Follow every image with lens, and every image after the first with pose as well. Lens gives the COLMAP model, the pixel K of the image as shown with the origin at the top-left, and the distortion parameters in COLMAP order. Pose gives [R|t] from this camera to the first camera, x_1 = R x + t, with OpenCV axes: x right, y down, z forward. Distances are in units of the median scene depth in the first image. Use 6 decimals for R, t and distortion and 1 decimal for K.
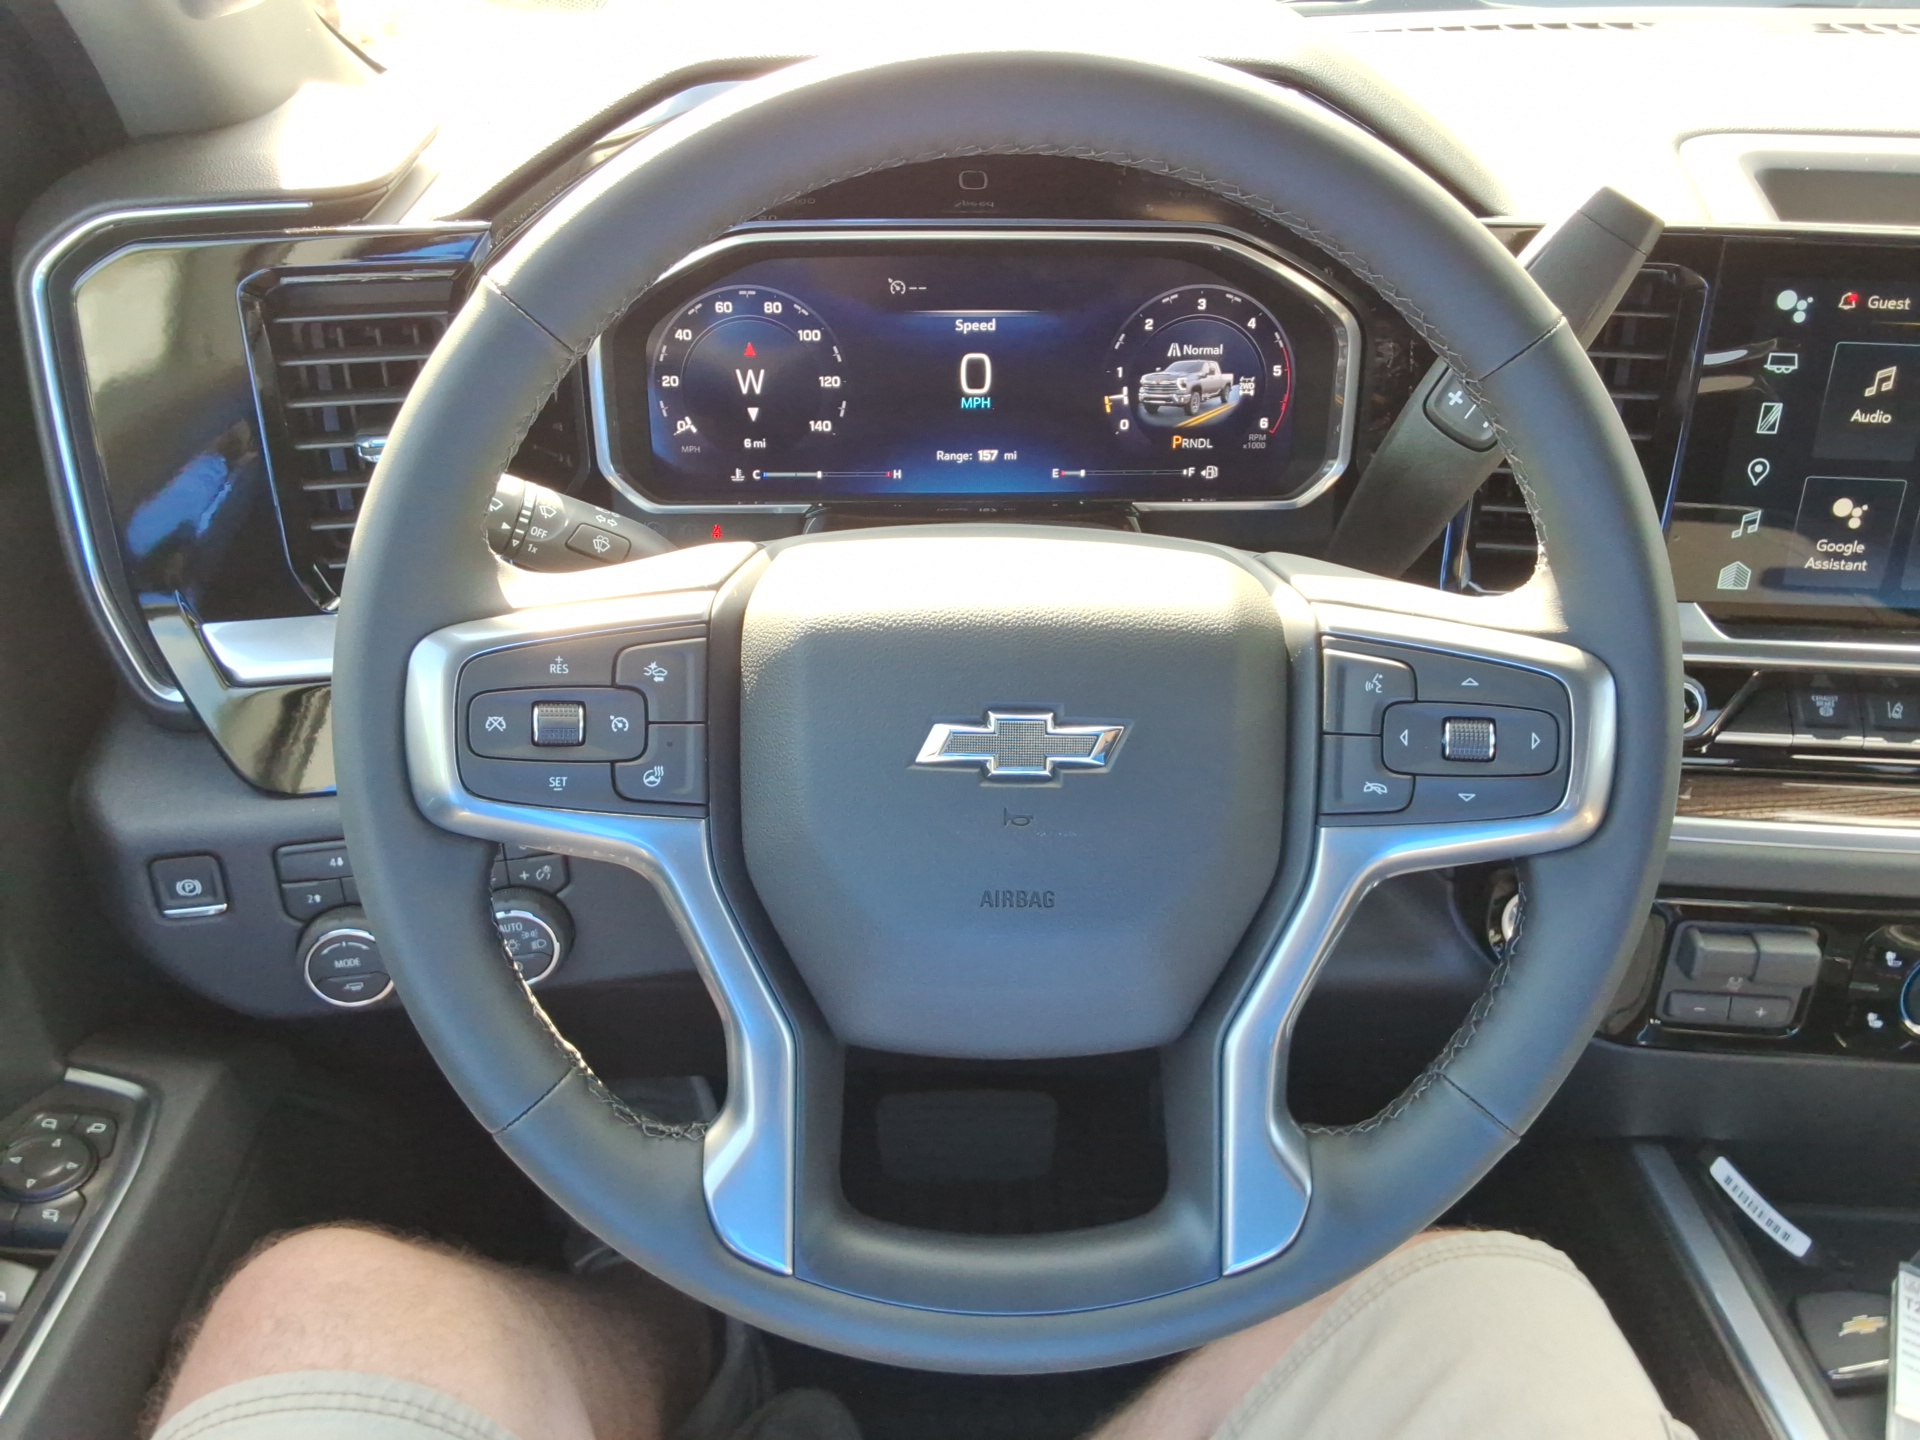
lens RADIAL K [[1550.0, 0, 978.7], [0, 1550.0, 706.9], [0, 0, 1]] dist [0.109304, -0.165669]
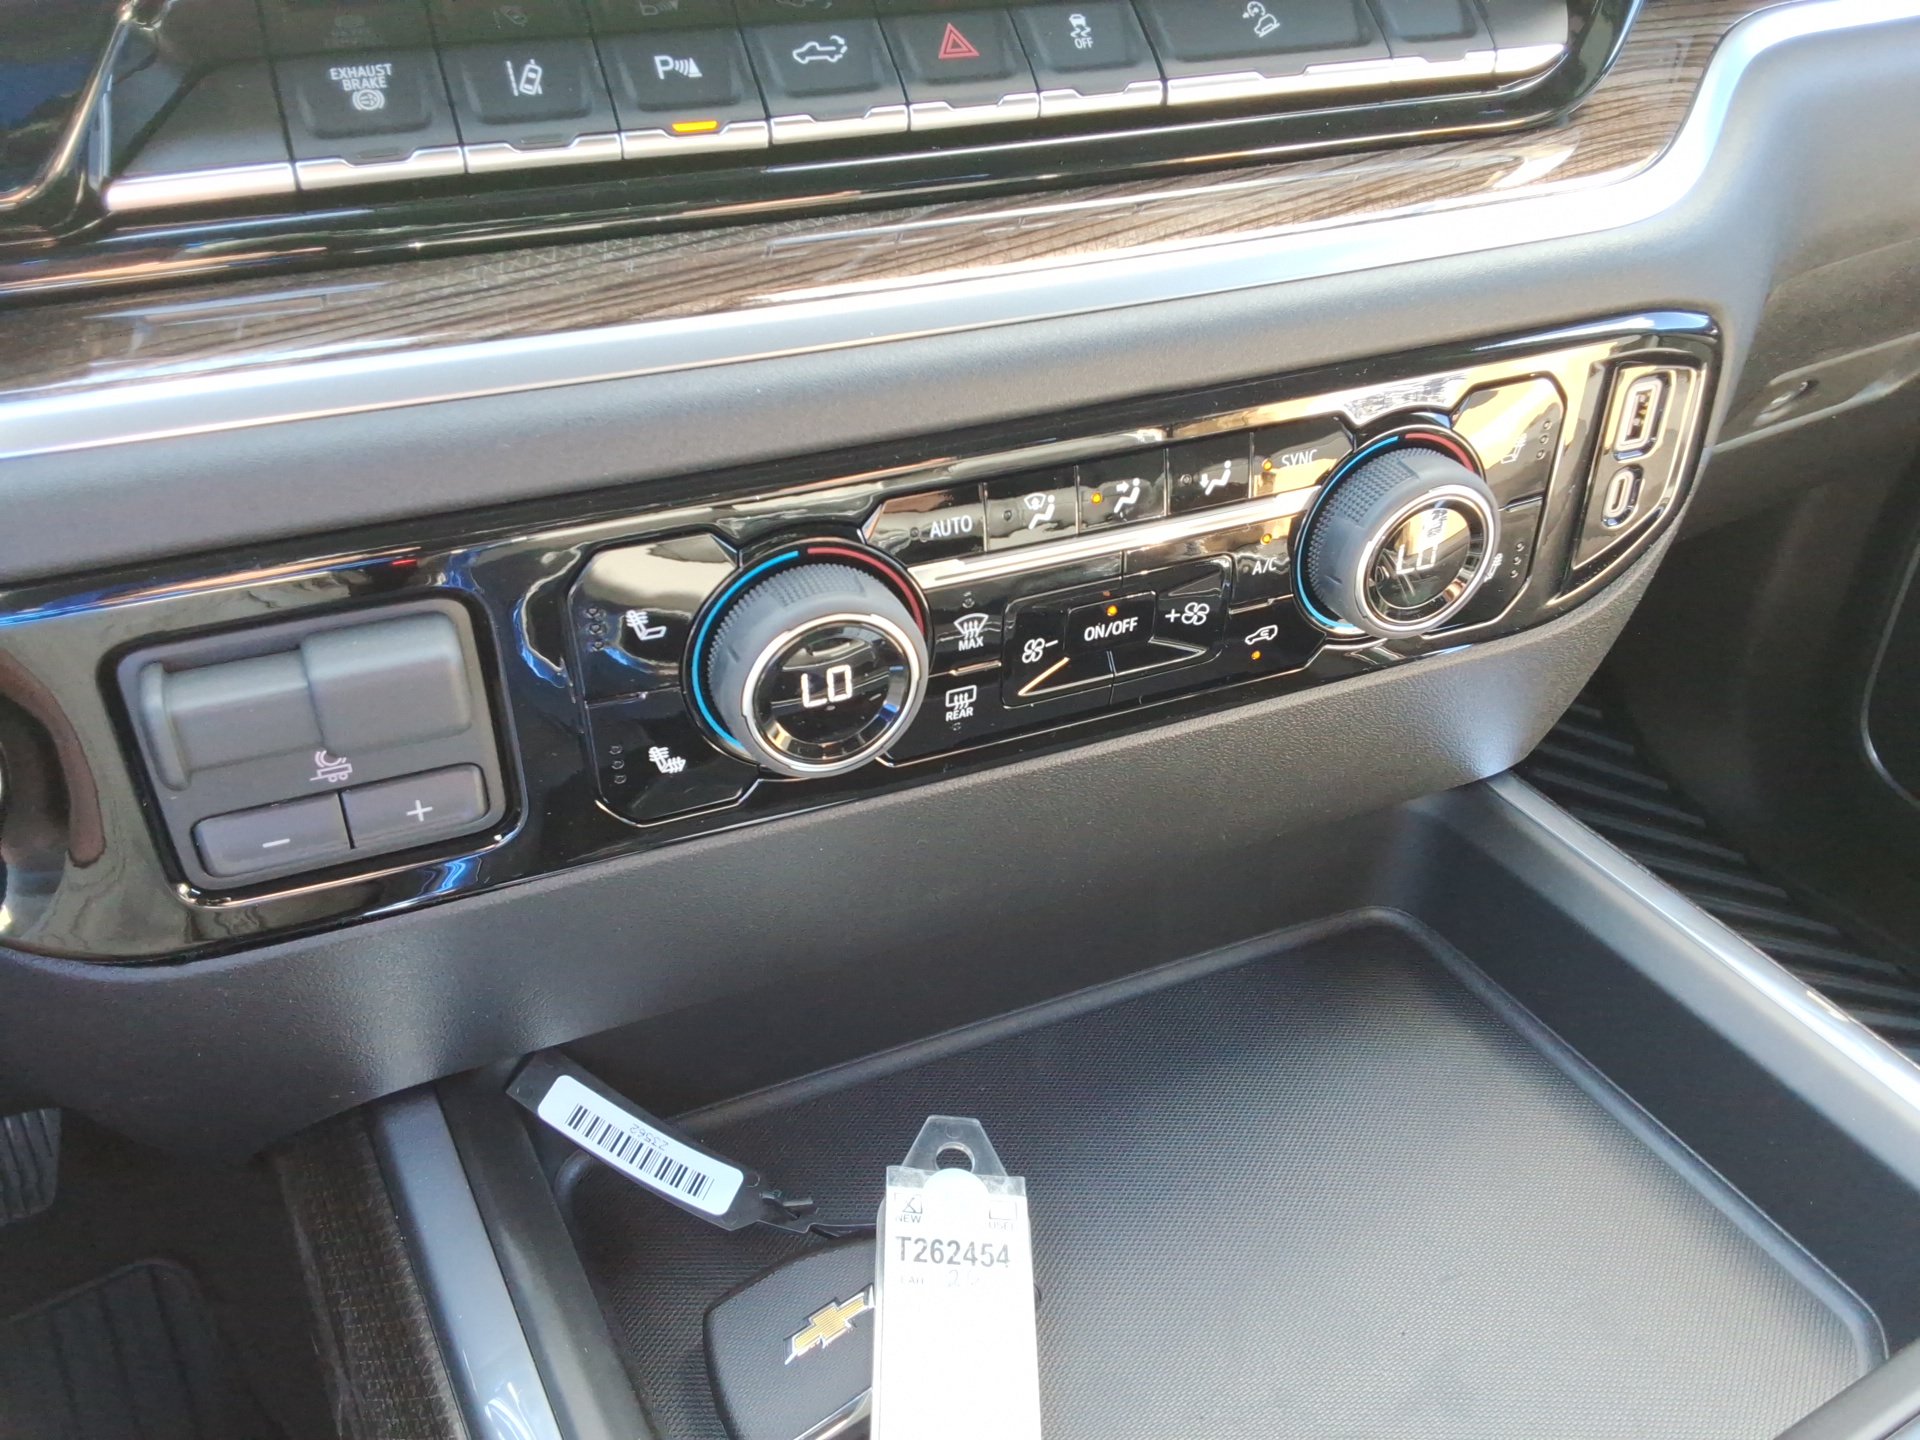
lens RADIAL K [[1550.0, 0, 986.6], [0, 1550.0, 724.0], [0, 0, 1]] dist [0.109304, -0.165669]
pose [[0.894005, -0.261824, 0.363599, 0.497996], [0.217445, 0.963061, 0.158843, 0.137630], [-0.391757, -0.062944, 0.917913, 0.541156]]
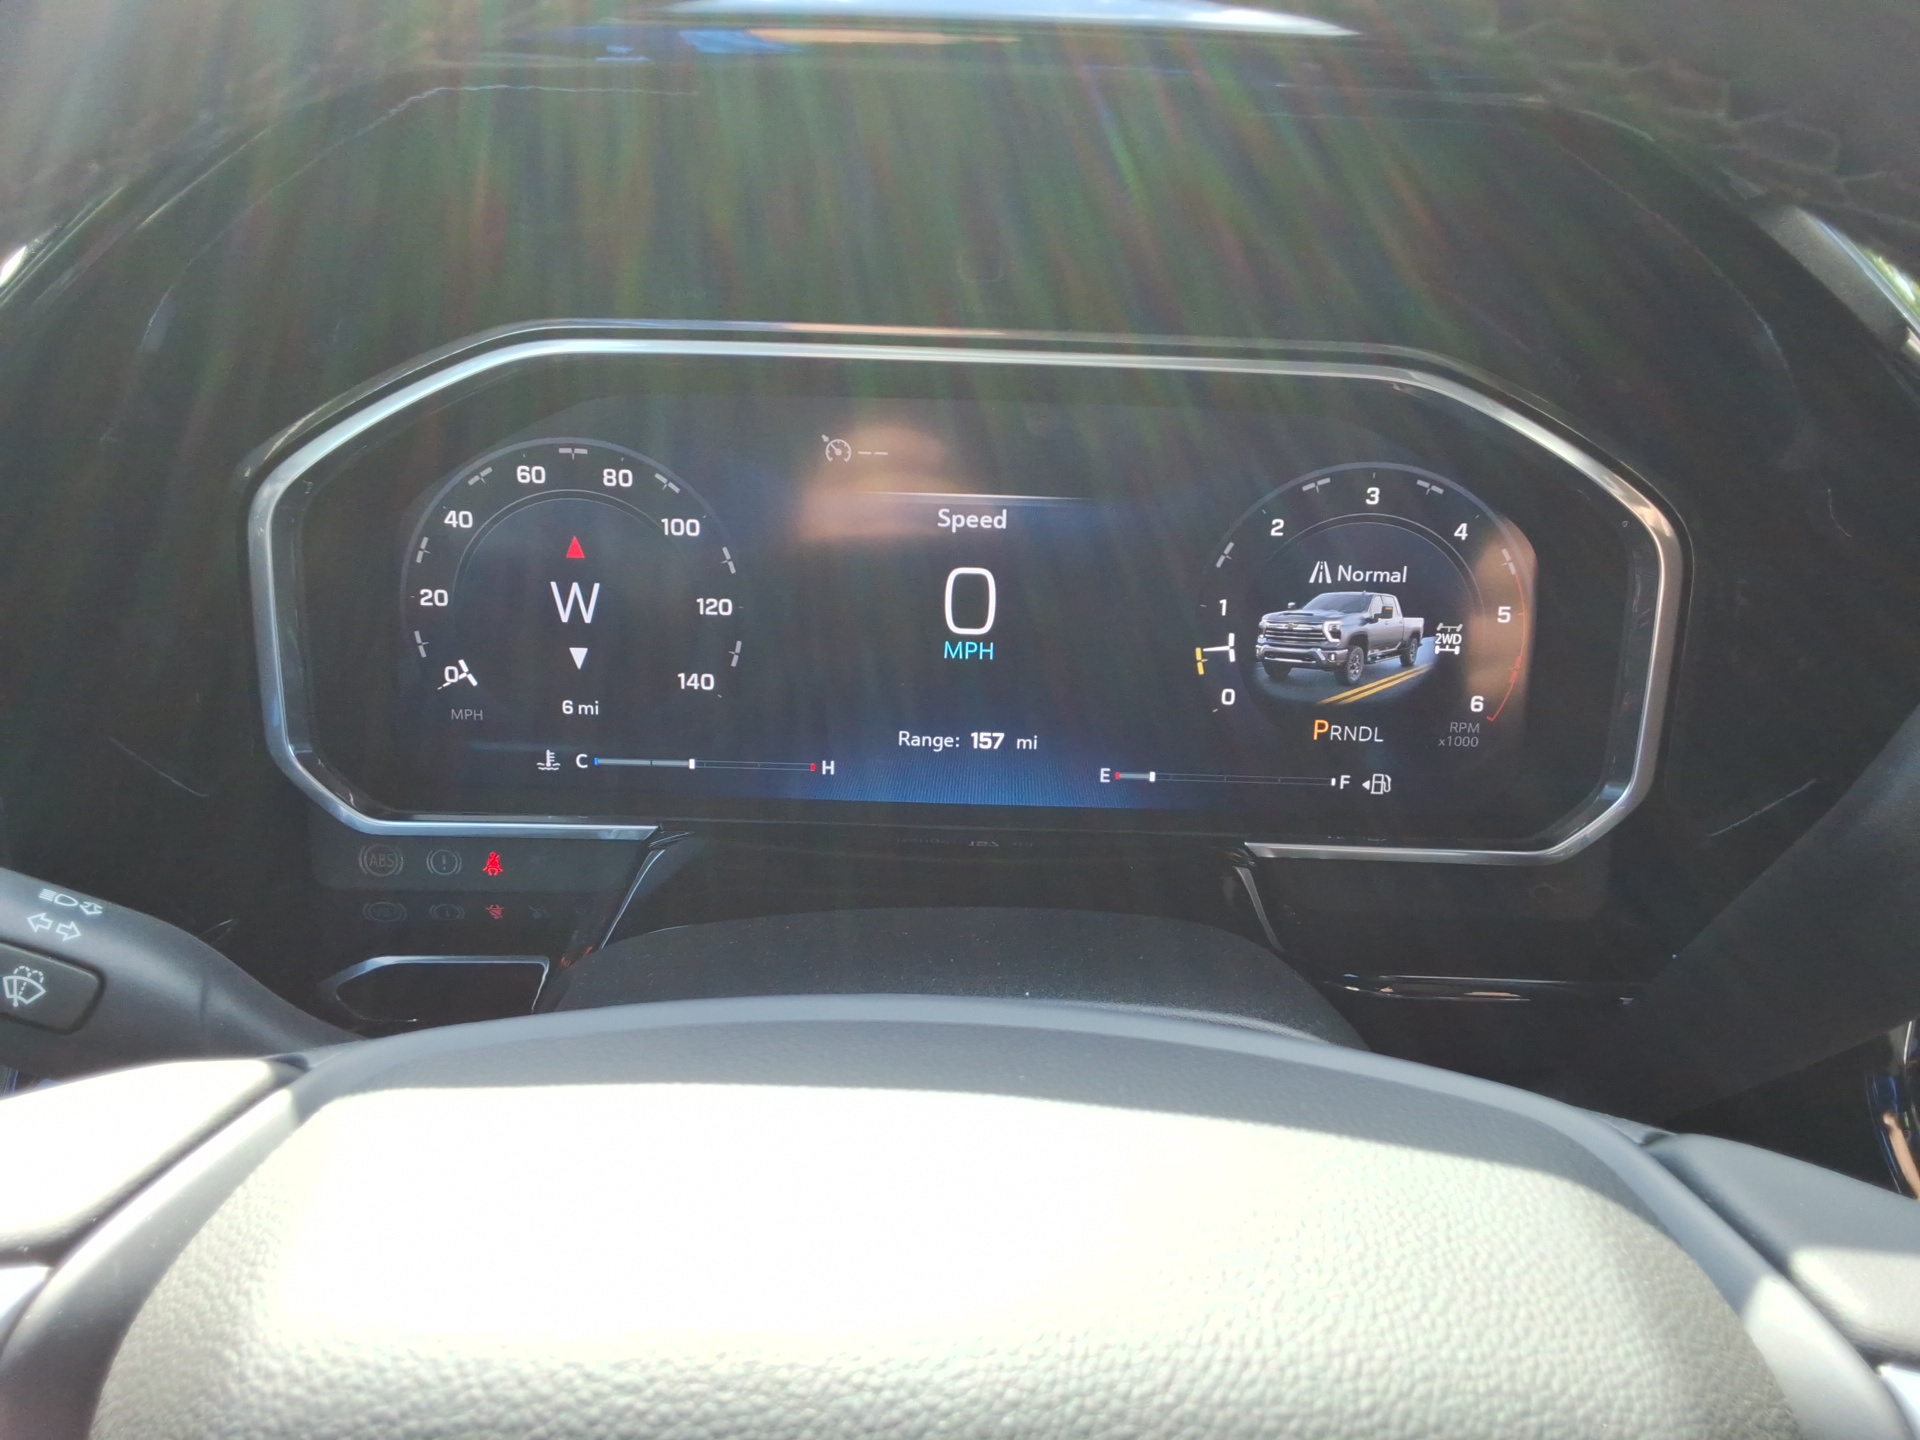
lens RADIAL K [[1550.0, 0, 967.1], [0, 1550.0, 723.2], [0, 0, 1]] dist [0.109304, -0.165669]
pose [[0.998528, 0.037038, -0.039631, 0.023442], [-0.041392, 0.992459, -0.115375, -0.114492], [0.035059, 0.116845, 0.992531, 0.484818]]
